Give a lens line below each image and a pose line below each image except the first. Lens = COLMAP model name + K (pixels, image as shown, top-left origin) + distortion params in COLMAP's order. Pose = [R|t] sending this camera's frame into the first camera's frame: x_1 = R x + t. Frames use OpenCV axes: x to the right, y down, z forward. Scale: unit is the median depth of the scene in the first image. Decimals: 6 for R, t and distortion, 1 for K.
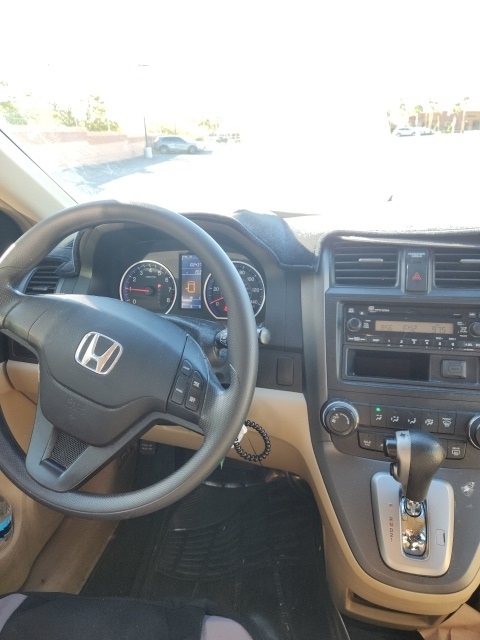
lens RADIAL K [[431.7, 0, 238.9], [0, 431.7, 321.5], [0, 0, 1]] dist [0.038816, 0.001635]
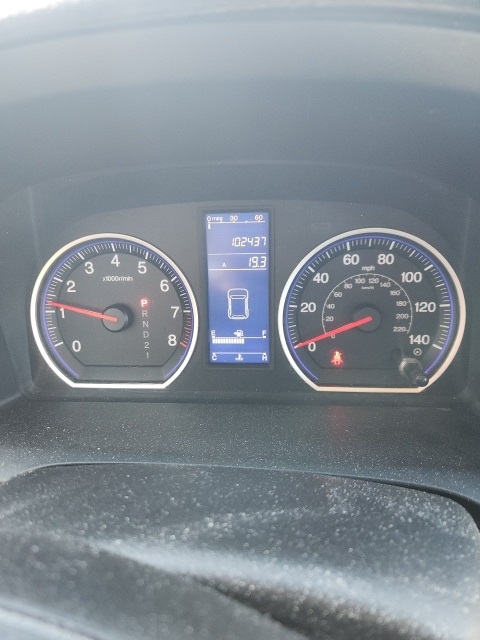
lens RADIAL K [[431.7, 0, 242.2], [0, 431.7, 317.4], [0, 0, 1]] dist [0.038816, 0.001635]
pose [[0.988981, -0.062446, 0.134227, -0.154181], [0.049423, 0.993933, 0.098254, -0.102876], [-0.139548, -0.090537, 0.986068, 0.636074]]
